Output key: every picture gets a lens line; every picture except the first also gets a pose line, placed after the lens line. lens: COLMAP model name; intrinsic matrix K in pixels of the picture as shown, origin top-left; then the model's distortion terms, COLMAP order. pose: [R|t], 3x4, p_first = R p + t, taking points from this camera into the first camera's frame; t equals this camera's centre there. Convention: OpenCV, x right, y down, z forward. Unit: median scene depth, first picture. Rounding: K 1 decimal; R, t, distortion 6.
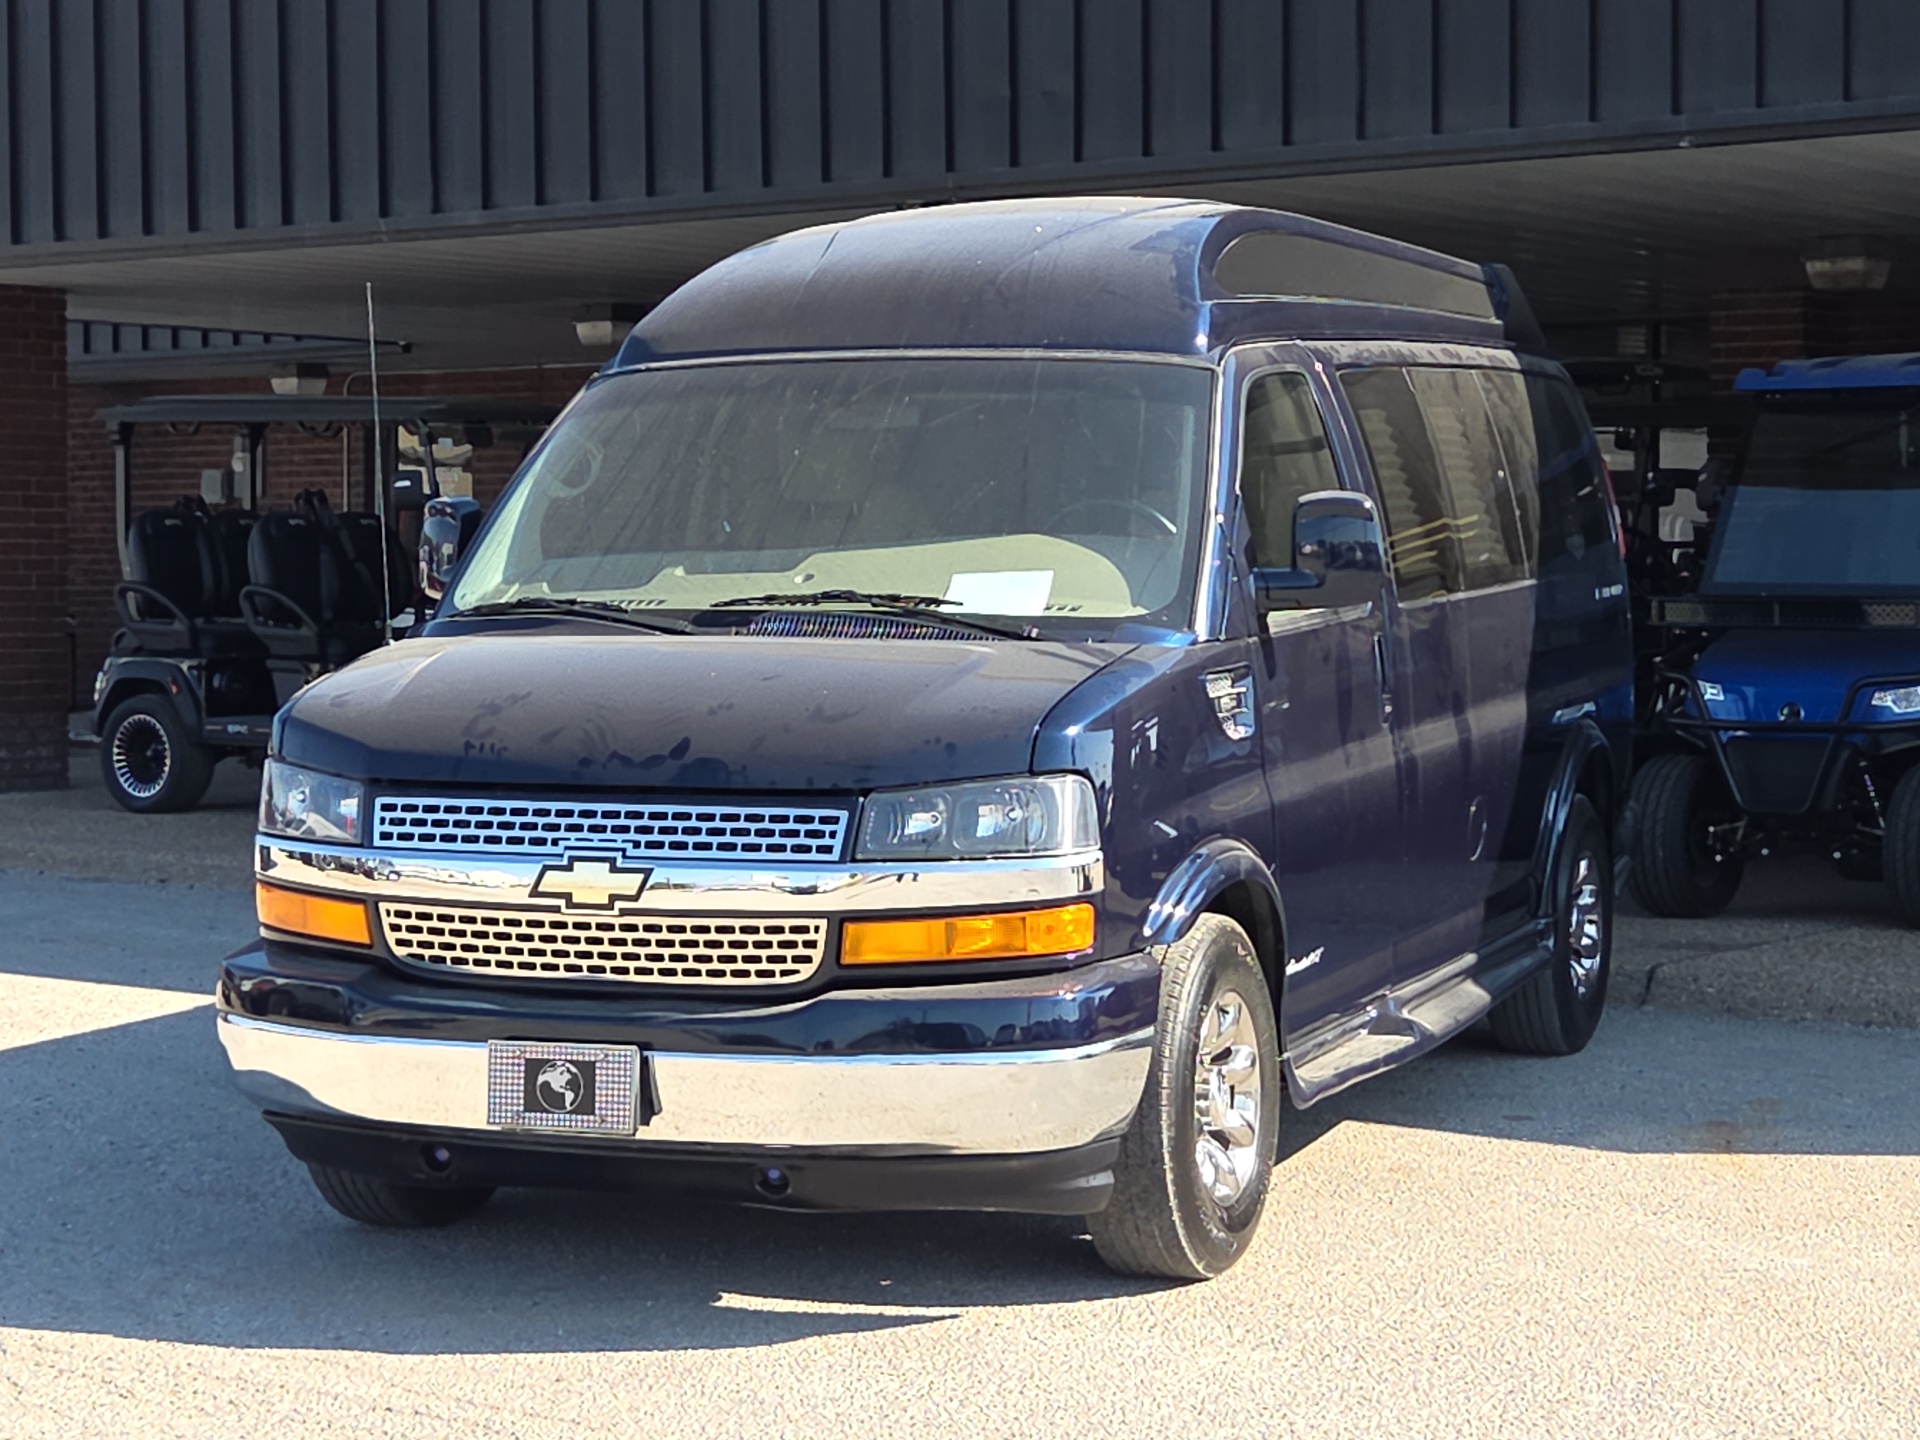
lens RADIAL K [[3900.8, 0, 947.4], [0, 3900.8, 707.8], [0, 0, 1]] dist [0.065556, 0.000000]
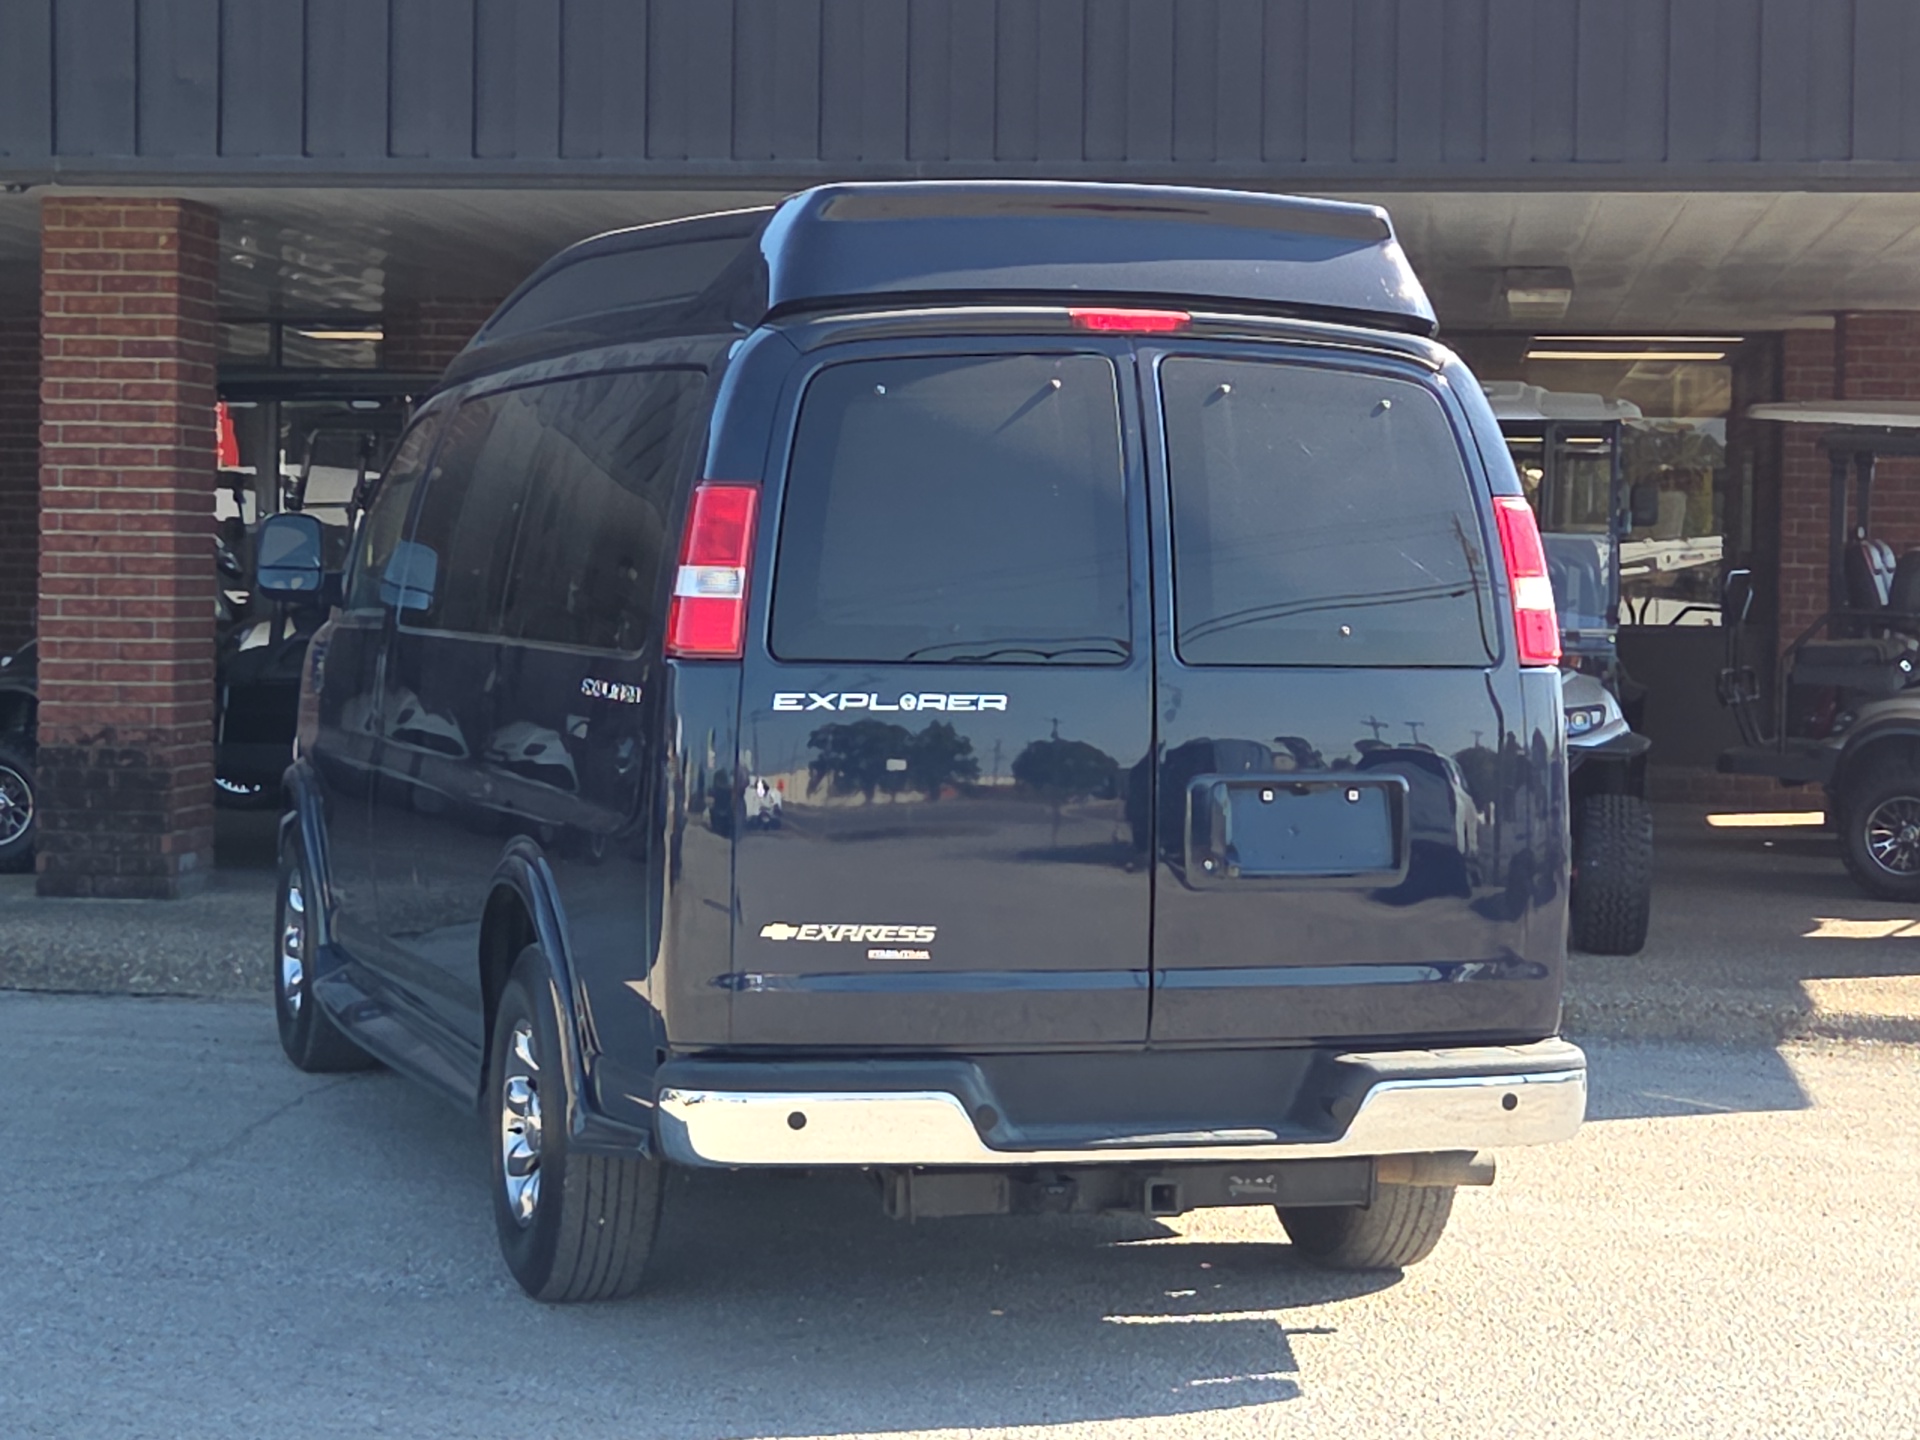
lens RADIAL K [[4119.7, 0, 963.6], [0, 4119.7, 719.0], [0, 0, 1]] dist [0.072074, 0.000000]
pose [[0.859807, -0.005717, 0.510587, -0.585069], [0.002993, 0.999977, 0.006157, -0.013931], [-0.510610, -0.003765, 0.859804, 0.067880]]
